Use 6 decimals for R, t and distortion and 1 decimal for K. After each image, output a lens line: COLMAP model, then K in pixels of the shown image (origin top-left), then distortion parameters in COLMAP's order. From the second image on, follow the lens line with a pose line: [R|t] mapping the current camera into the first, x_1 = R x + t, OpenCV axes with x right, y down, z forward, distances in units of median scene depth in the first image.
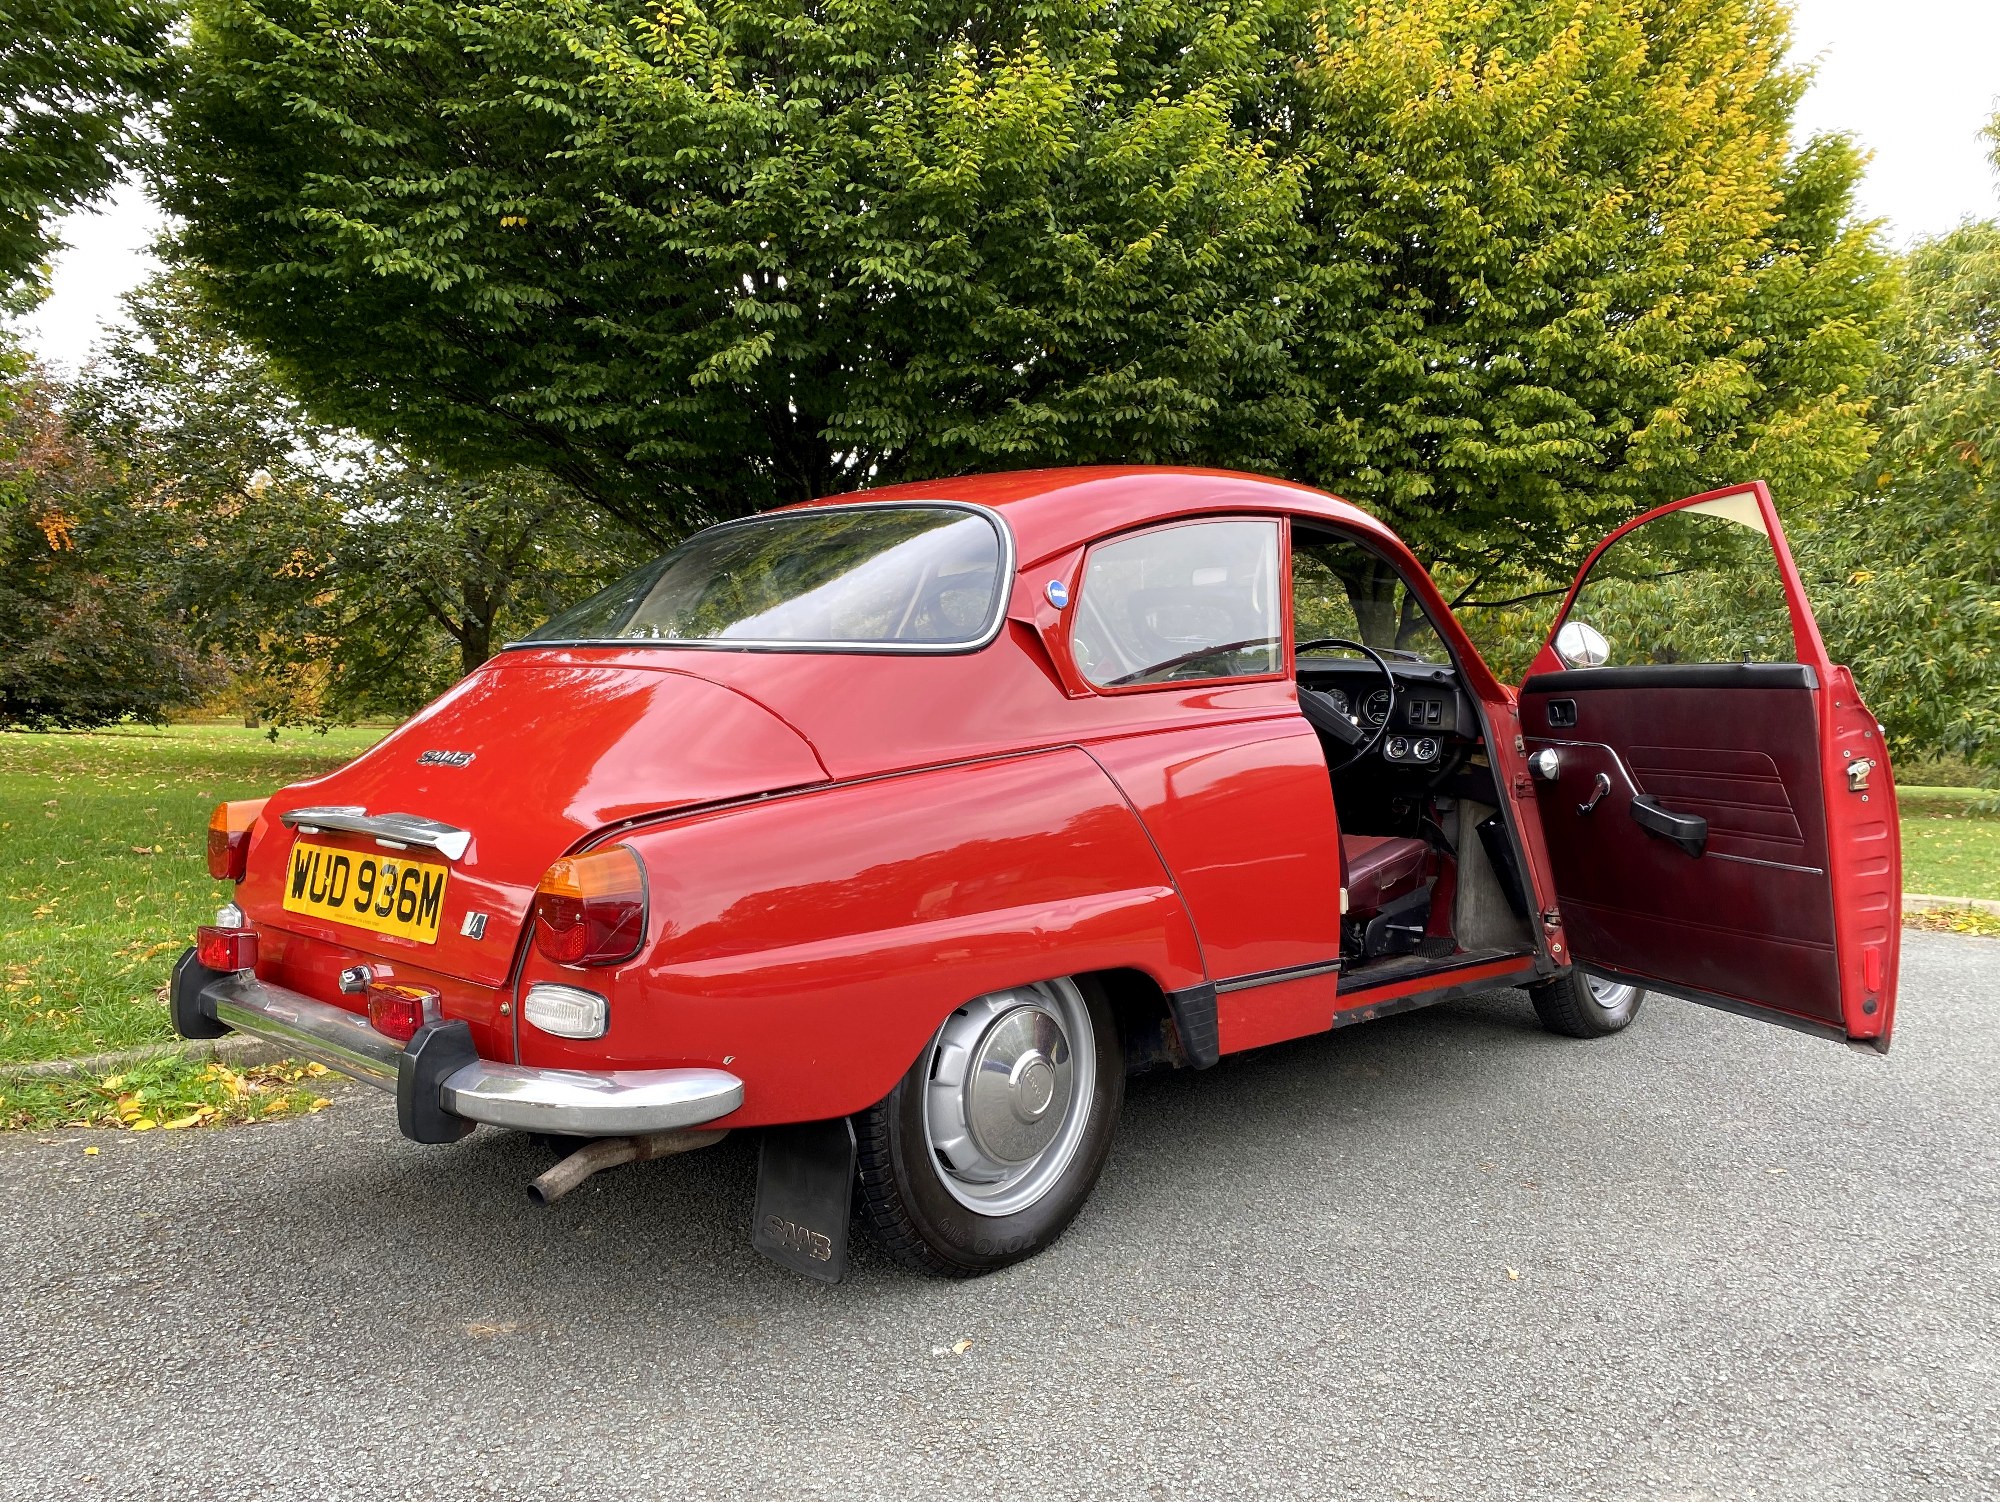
lens RADIAL K [[1515.5, 0, 1000.0], [0, 1515.5, 751.0], [0, 0, 1]] dist [0.013233, 0.001298]
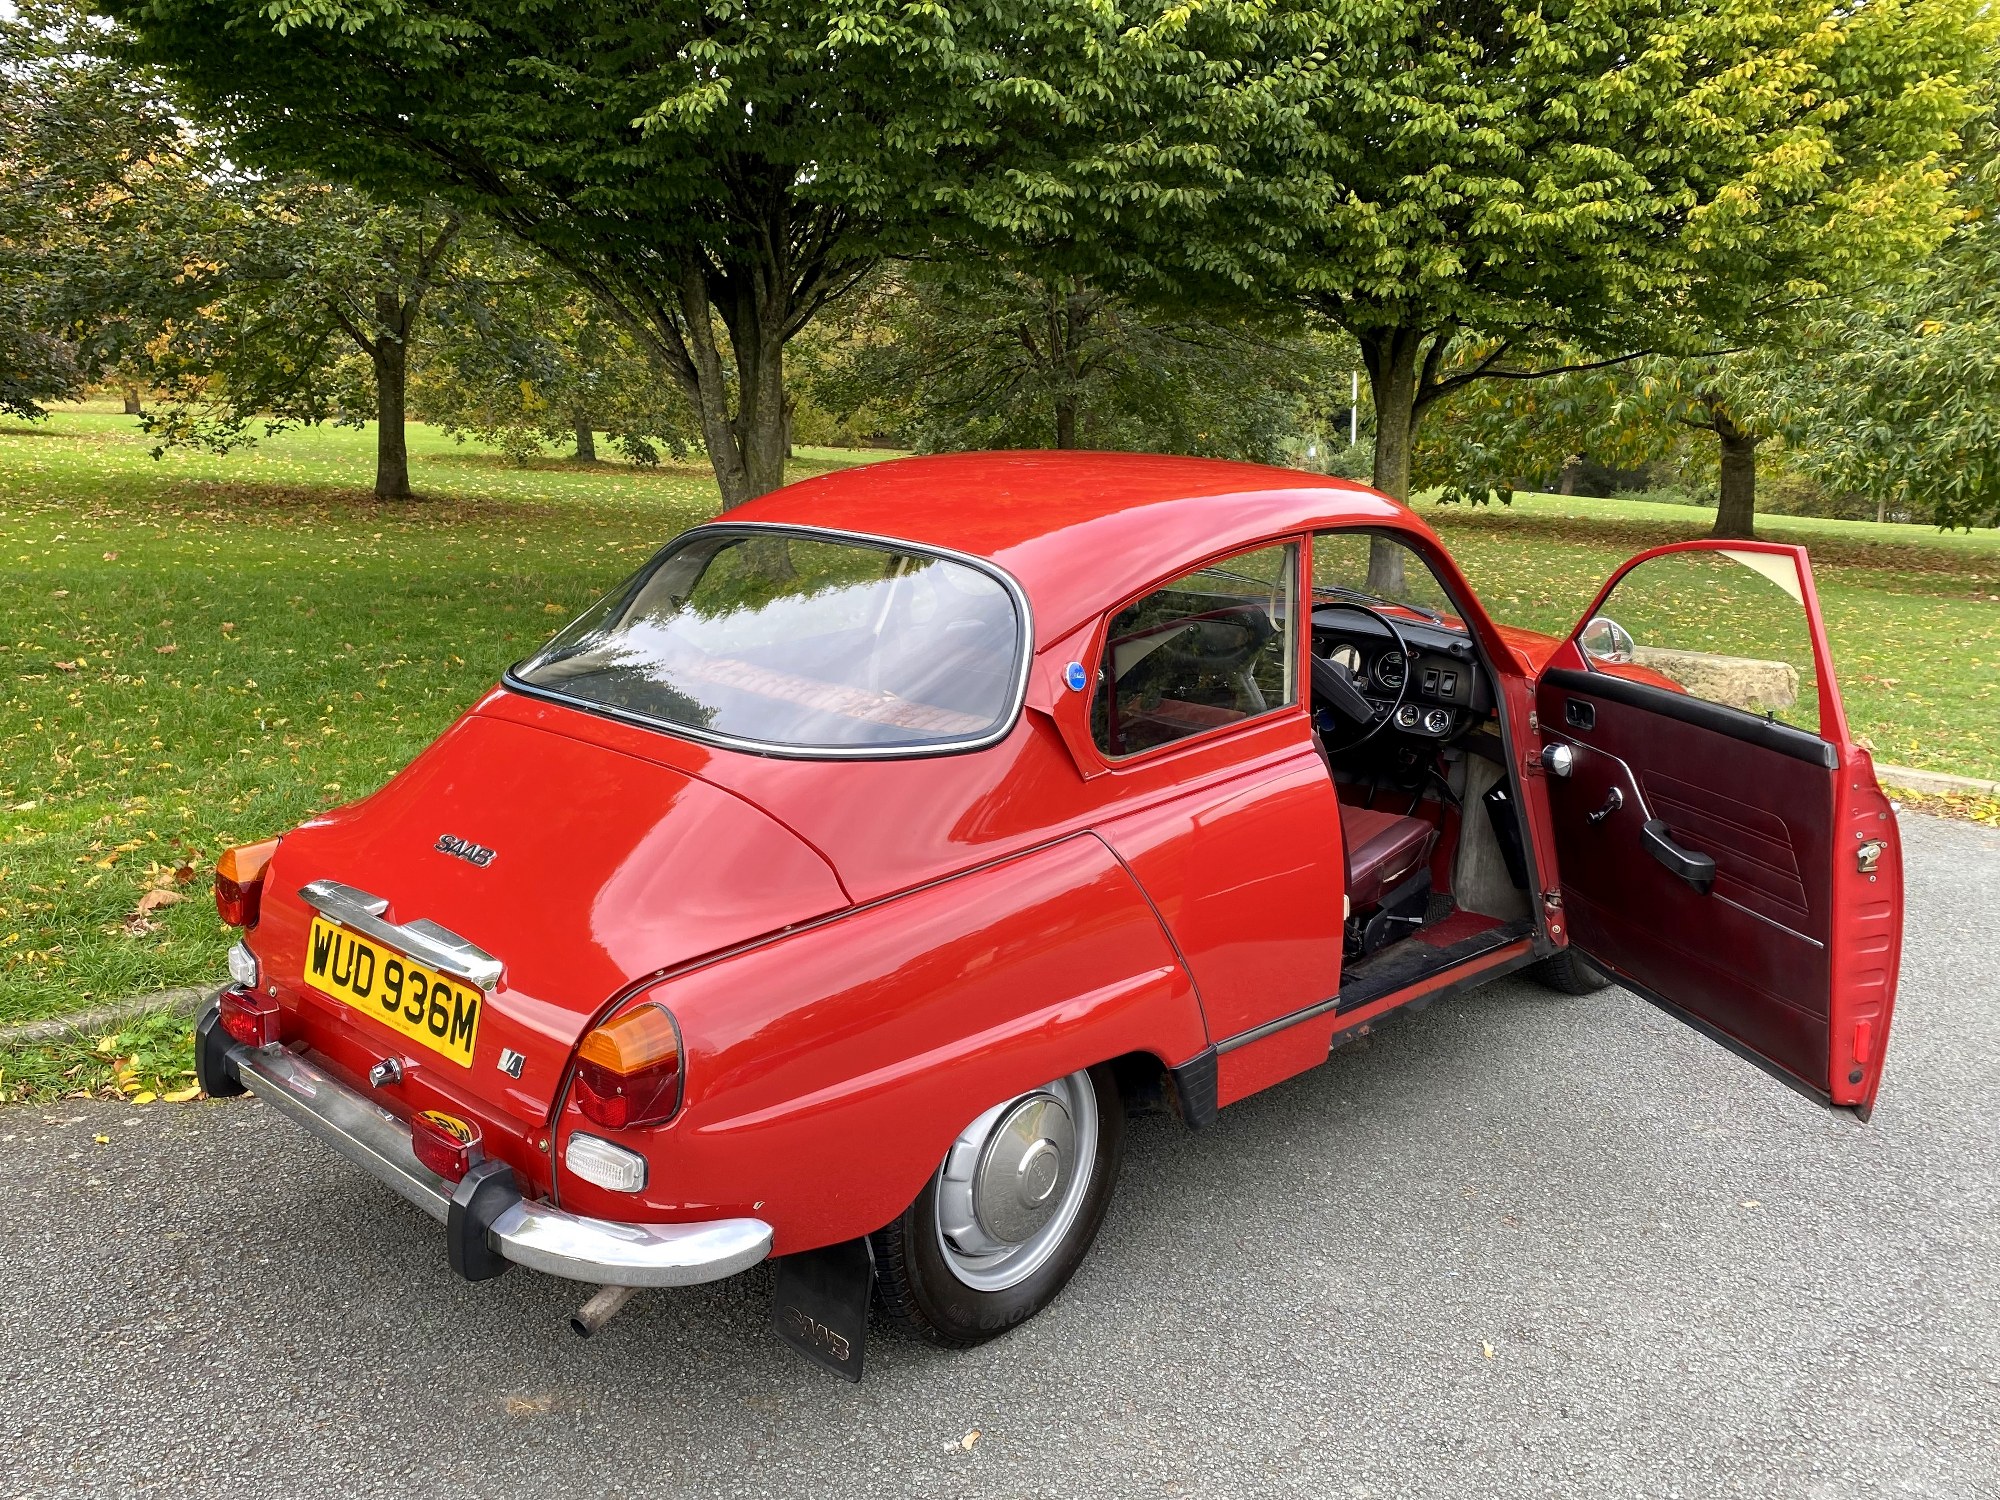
lens RADIAL K [[1638.8, 0, 975.7], [0, 1638.8, 749.8], [0, 0, 1]] dist [0.014370, 0.003668]
pose [[0.999696, 0.023629, 0.007035, -0.031205], [-0.024424, 0.988089, 0.151930, -0.201674], [-0.003361, -0.152056, 0.988366, -0.055479]]
